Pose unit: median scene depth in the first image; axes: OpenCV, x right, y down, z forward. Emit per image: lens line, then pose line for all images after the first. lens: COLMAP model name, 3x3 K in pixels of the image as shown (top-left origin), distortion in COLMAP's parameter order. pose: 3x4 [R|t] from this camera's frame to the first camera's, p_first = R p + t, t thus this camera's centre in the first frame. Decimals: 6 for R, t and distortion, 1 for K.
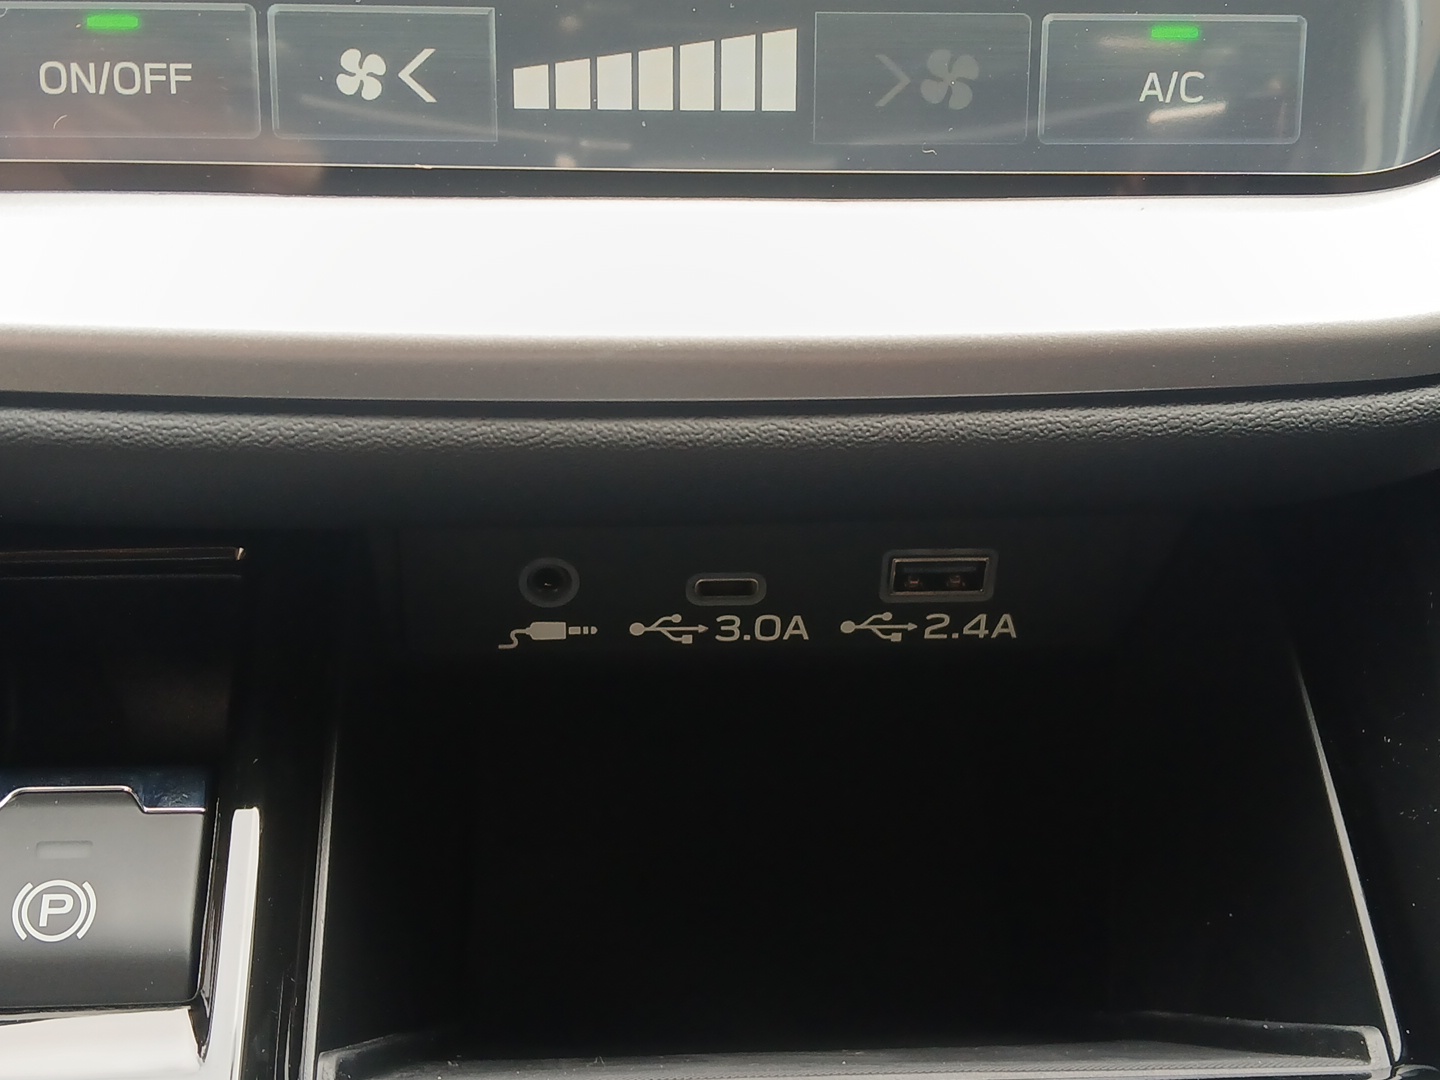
lens RADIAL K [[1953.8, 0, 717.0], [0, 1953.8, 542.1], [0, 0, 1]] dist [0.029802, 0.000000]
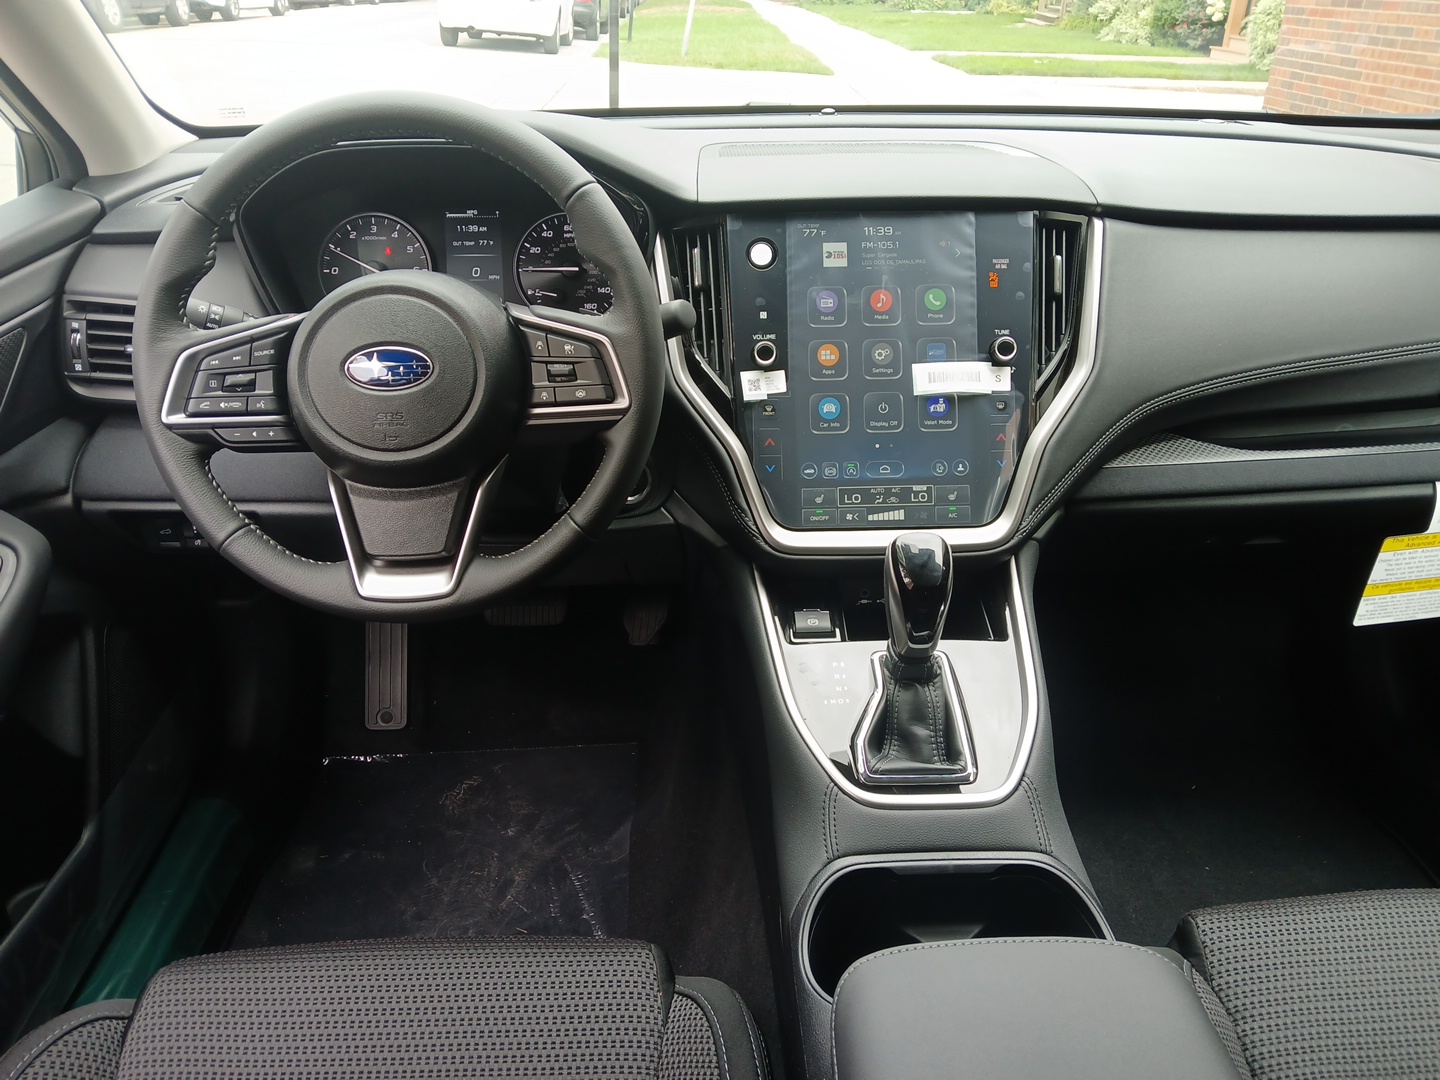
lens RADIAL K [[1116.3, 0, 715.5], [0, 1116.3, 568.1], [0, 0, 1]] dist [0.028006, -0.056796]
pose [[0.997799, -0.030935, -0.058650, -0.459748], [0.016862, 0.973802, -0.226772, 0.973806], [0.064128, 0.225284, 0.972180, -3.366128]]
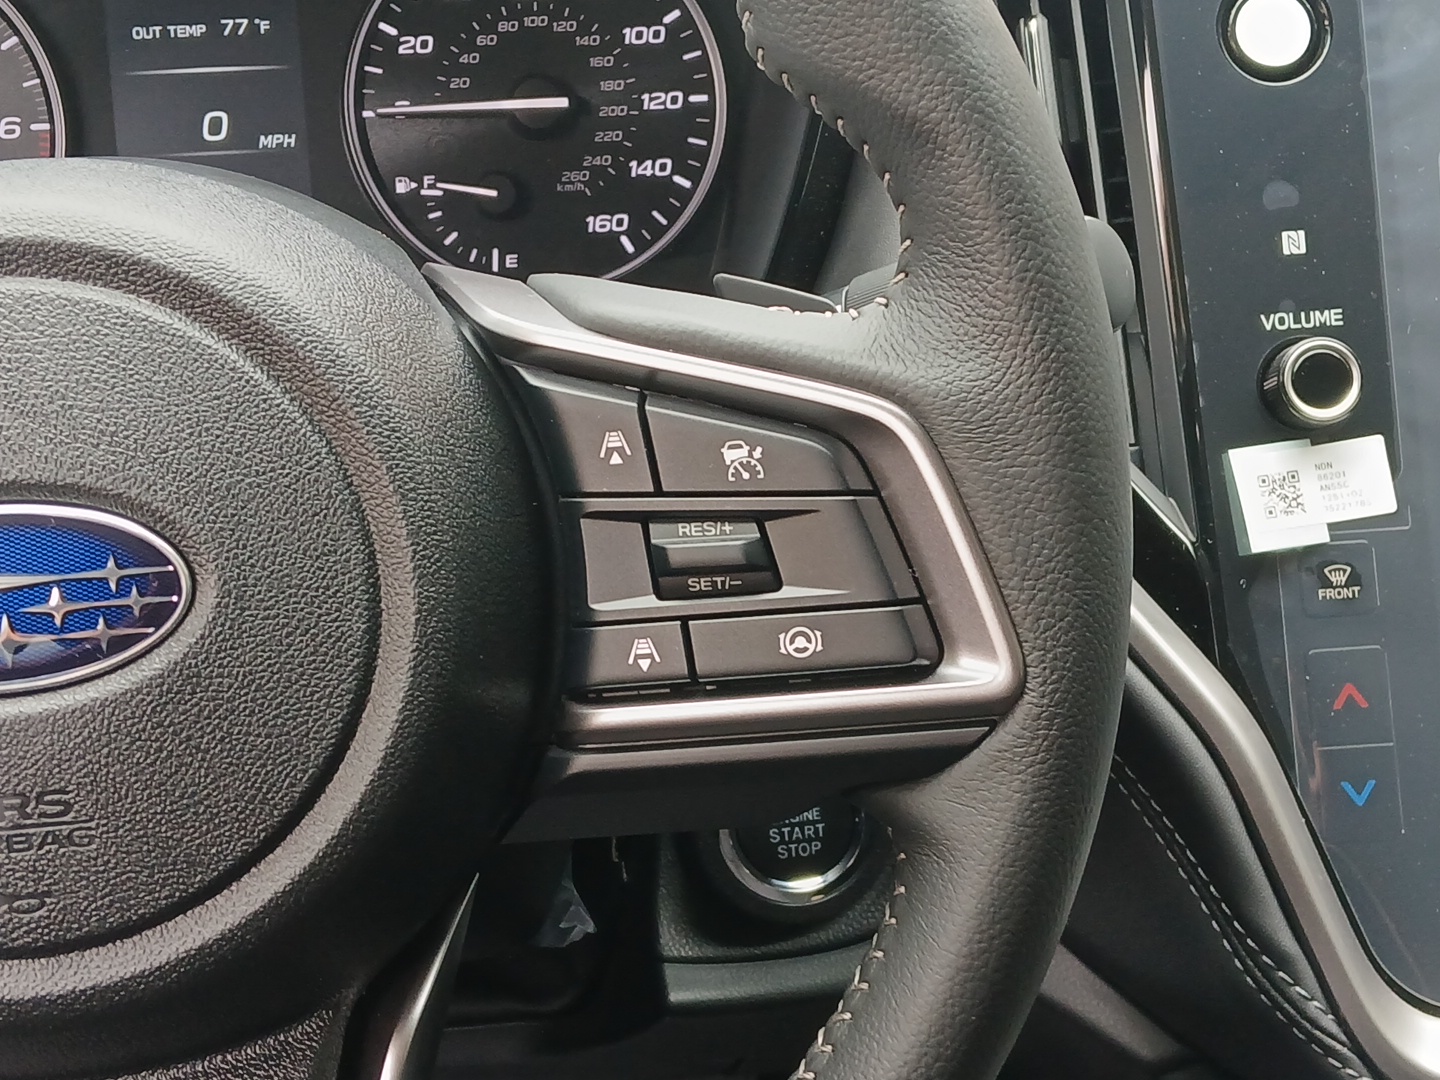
lens RADIAL K [[2467.1, 0, 717.8], [0, 2467.1, 567.6], [0, 0, 1]] dist [0.174941, 0.000000]
pose [[0.996287, -0.085903, -0.005782, -1.158994], [0.081020, 0.958135, -0.274614, 0.038516], [0.029130, 0.273125, 0.961537, -1.839971]]
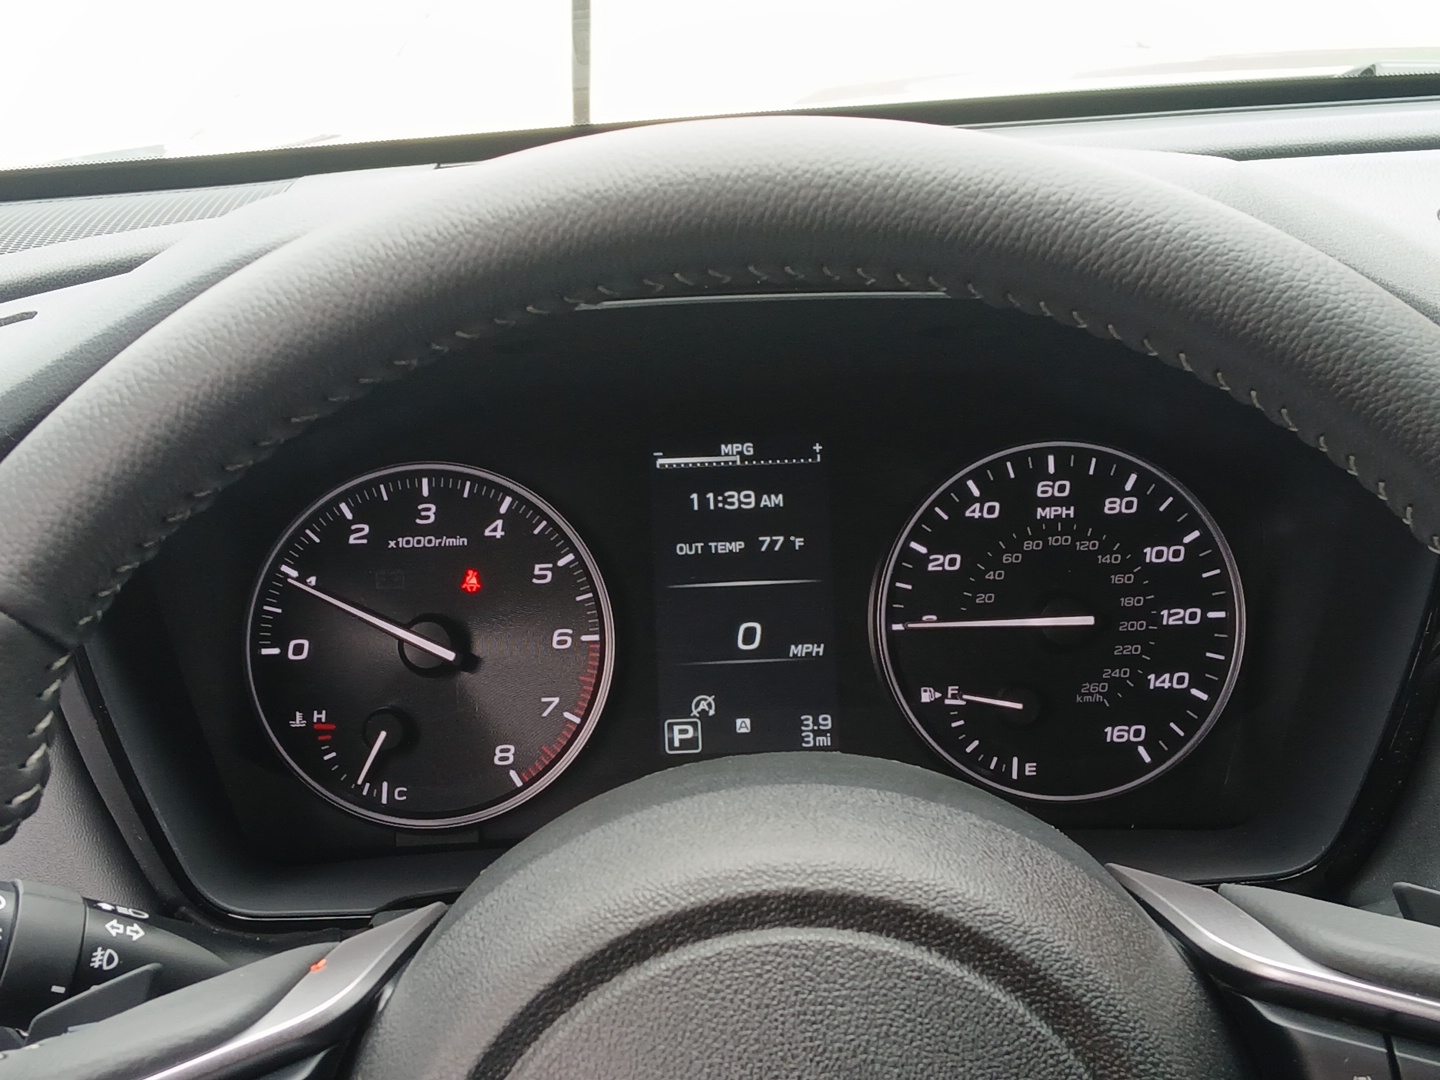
lens RADIAL K [[2458.7, 0, 725.9], [0, 2458.7, 546.1], [0, 0, 1]] dist [0.074343, 0.000000]
pose [[0.995860, -0.068048, -0.060268, -1.613294], [0.038048, 0.914189, -0.403498, -0.229928], [0.082553, 0.399535, 0.912993, -1.993448]]
